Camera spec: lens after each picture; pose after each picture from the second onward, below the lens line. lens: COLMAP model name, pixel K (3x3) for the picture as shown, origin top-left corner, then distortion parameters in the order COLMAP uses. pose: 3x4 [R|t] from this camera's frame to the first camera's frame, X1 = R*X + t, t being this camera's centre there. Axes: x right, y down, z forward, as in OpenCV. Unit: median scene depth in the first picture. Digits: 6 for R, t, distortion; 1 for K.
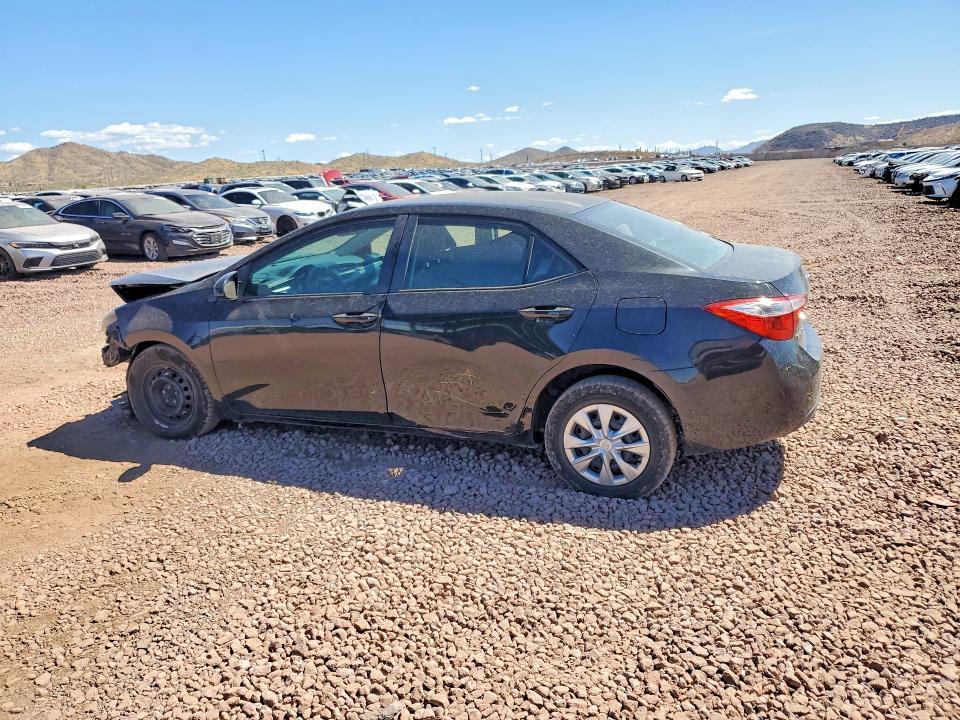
lens RADIAL K [[801.2, 0, 479.6], [0, 801.2, 359.6], [0, 0, 1]] dist [0.014796, 0.010262]
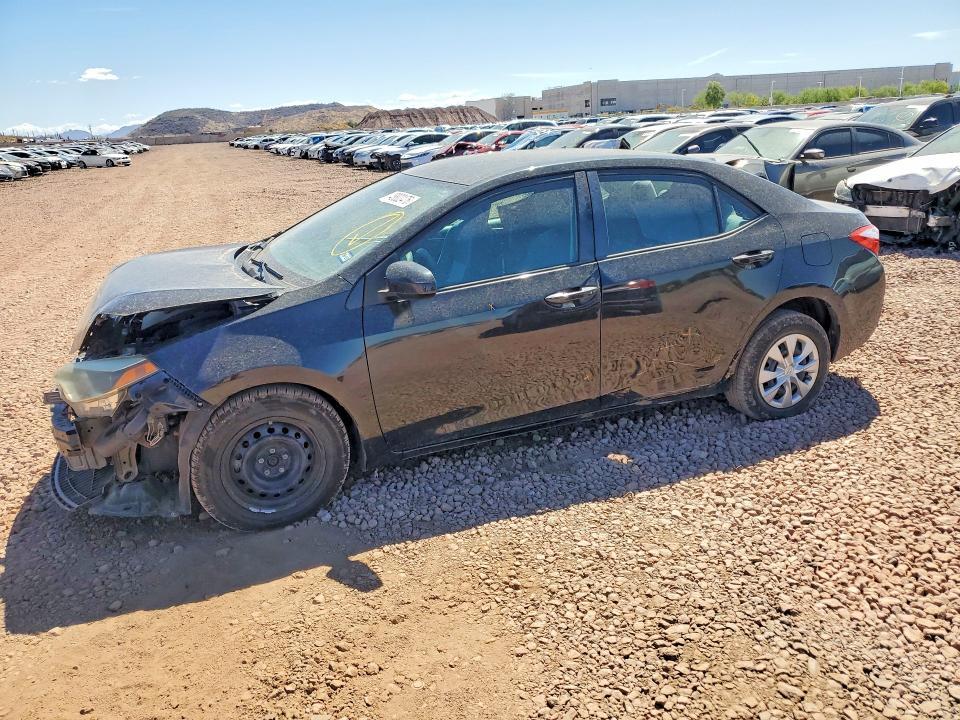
lens RADIAL K [[801.2, 0, 479.5], [0, 801.2, 360.4], [0, 0, 1]] dist [0.014796, 0.010262]
pose [[0.689424, -0.191420, 0.698608, -0.724746], [0.181892, 0.979298, 0.088829, -0.067298], [-0.701149, 0.065831, 0.709969, 0.408340]]
